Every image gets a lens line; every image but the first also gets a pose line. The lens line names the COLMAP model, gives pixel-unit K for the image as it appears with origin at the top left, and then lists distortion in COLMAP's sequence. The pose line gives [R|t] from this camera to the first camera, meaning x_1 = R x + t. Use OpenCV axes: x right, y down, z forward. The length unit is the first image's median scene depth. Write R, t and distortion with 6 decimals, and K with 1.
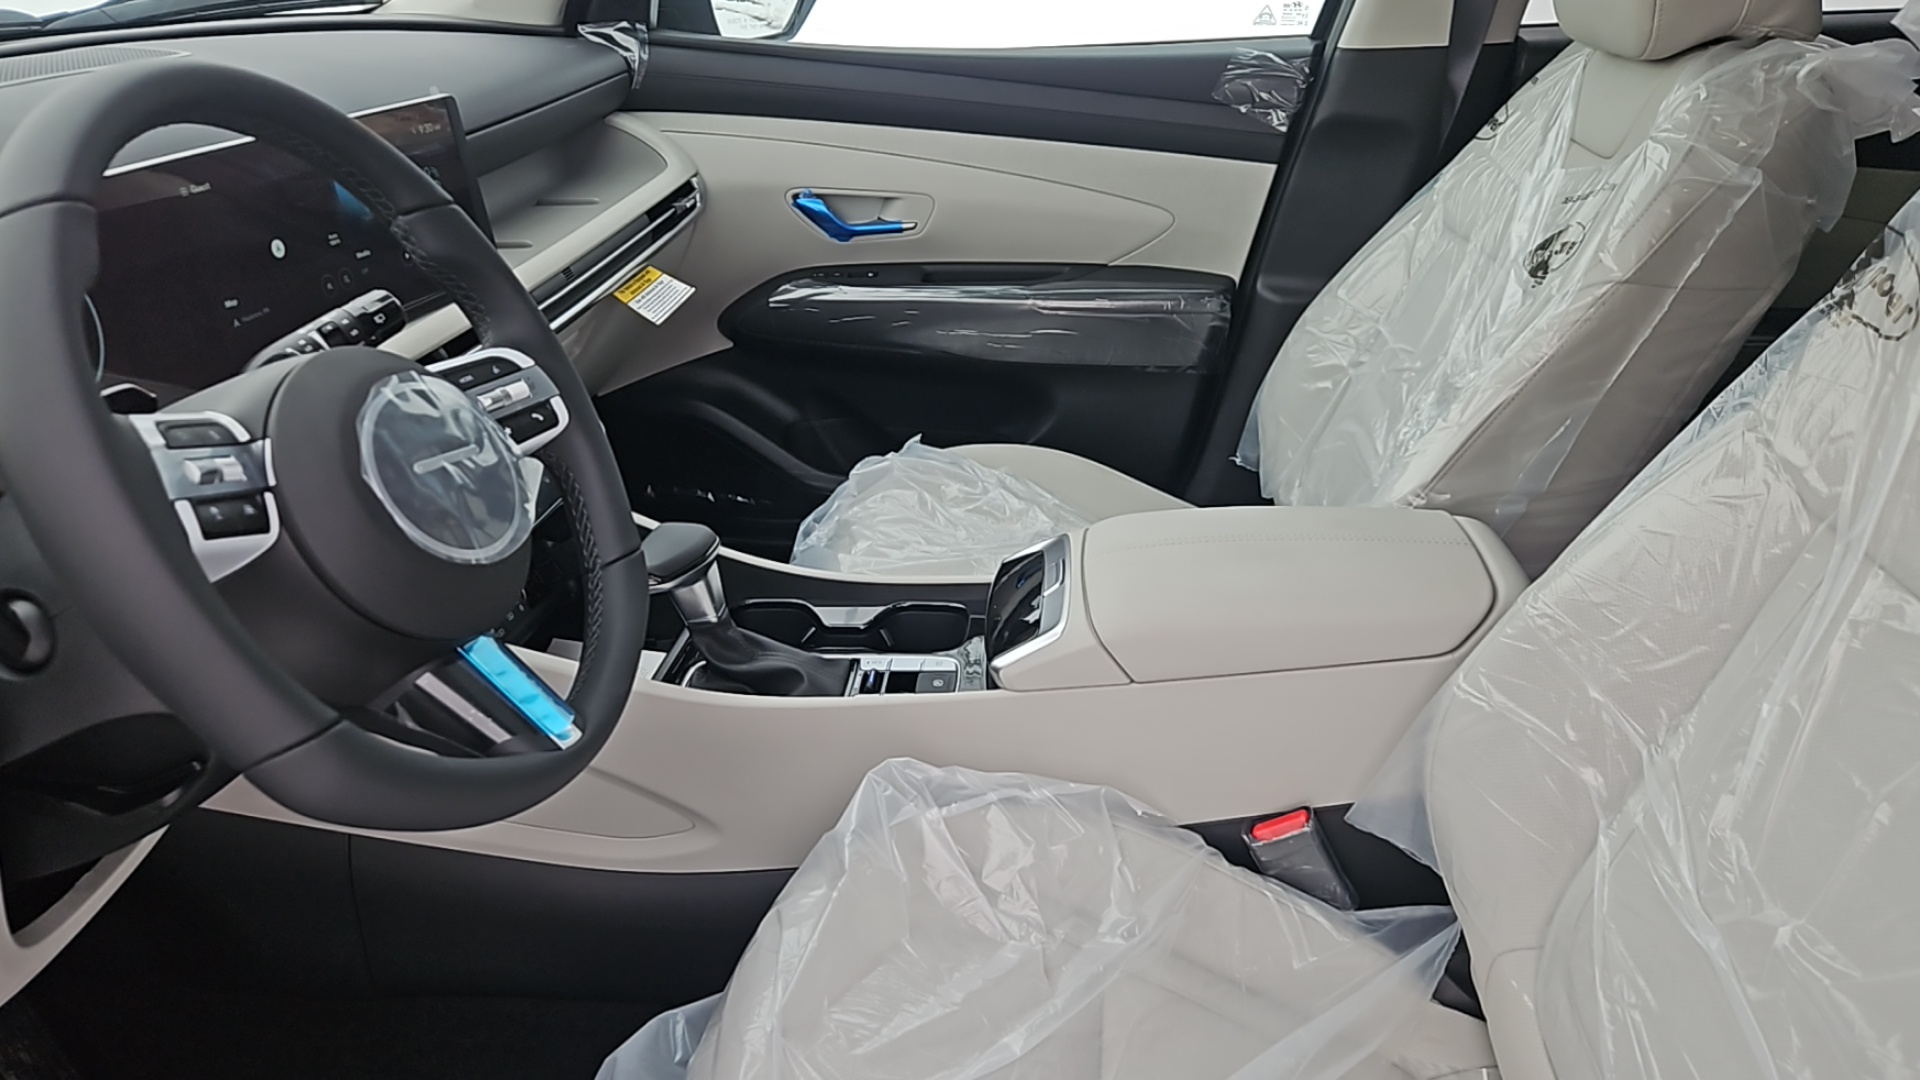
lens RADIAL K [[1418.0, 0, 954.6], [0, 1418.0, 541.2], [0, 0, 1]] dist [0.097455, -0.092503]
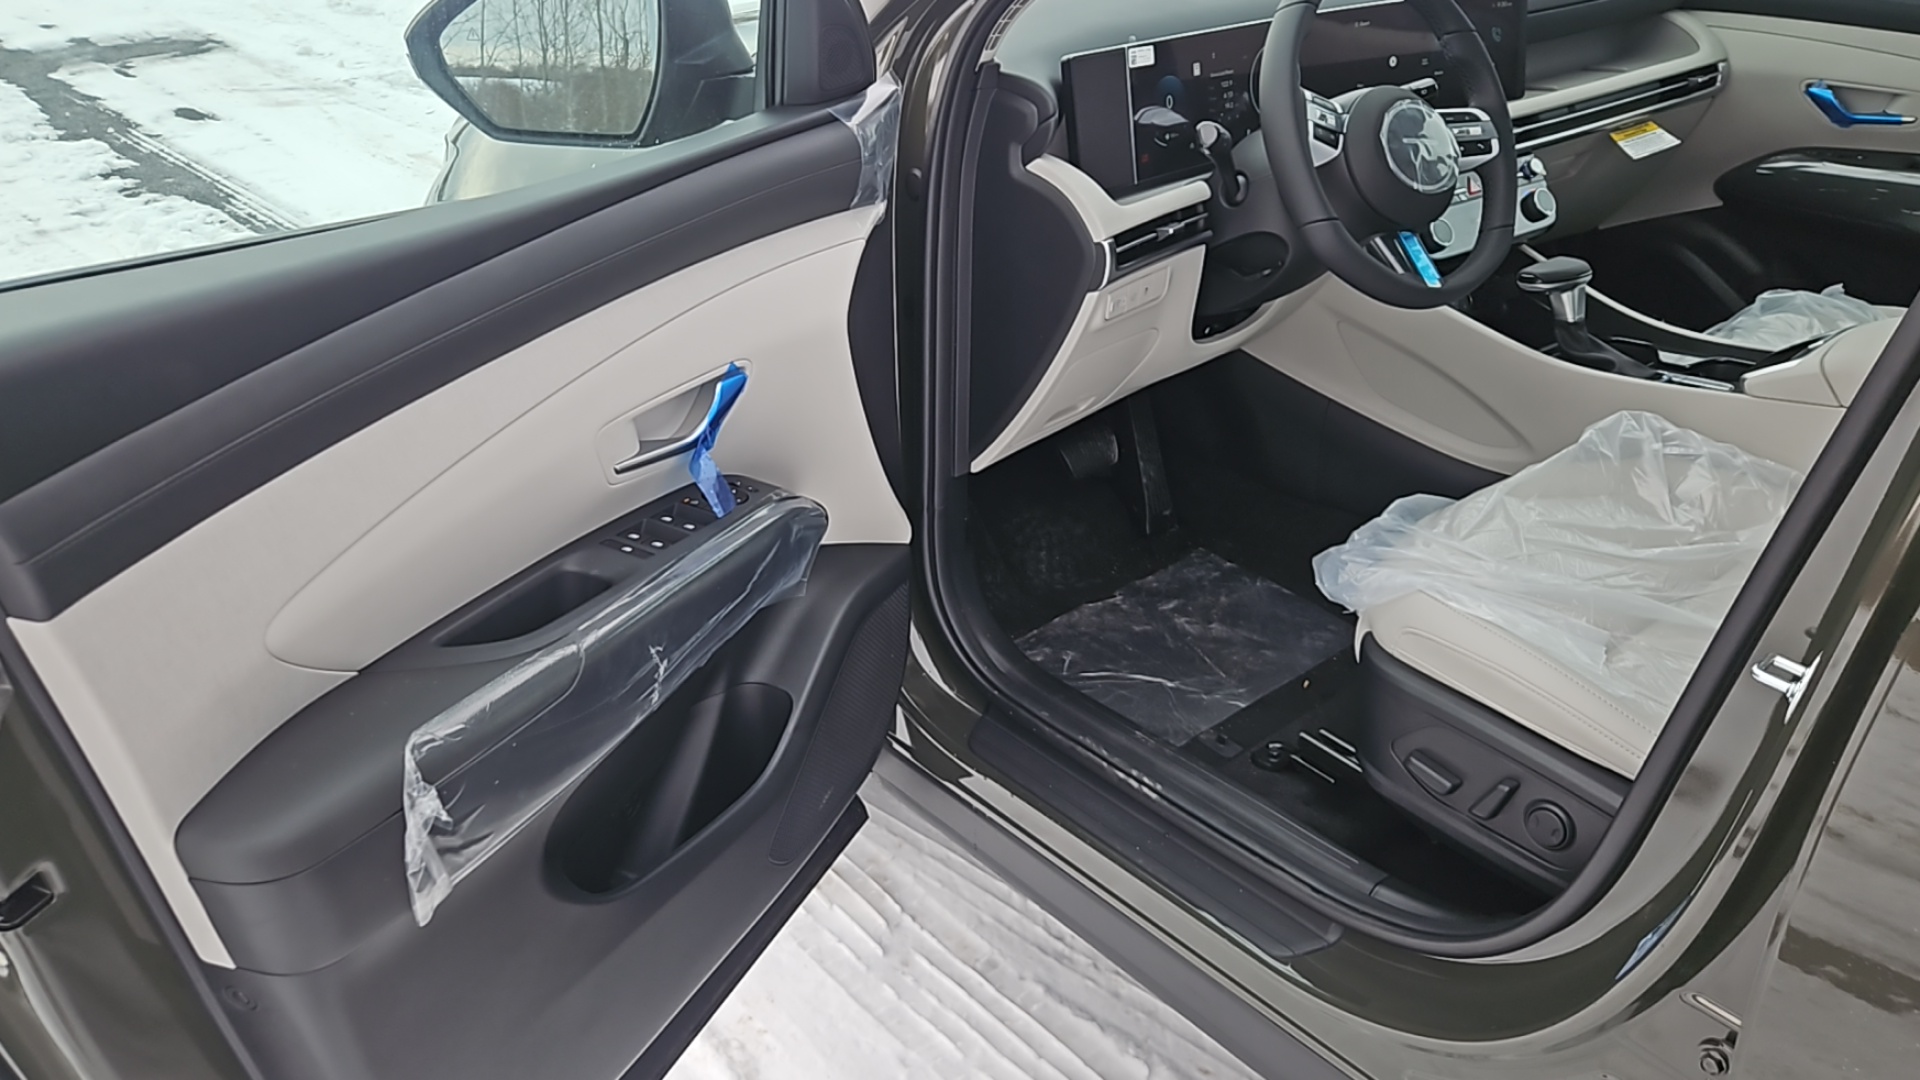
lens RADIAL K [[1418.0, 0, 954.6], [0, 1418.0, 541.2], [0, 0, 1]] dist [0.097455, -0.092503]
pose [[0.721784, 0.290110, -0.628383, 0.299293], [-0.261366, 0.954936, 0.140658, 0.174618], [0.640871, 0.062714, 0.765082, -0.475071]]
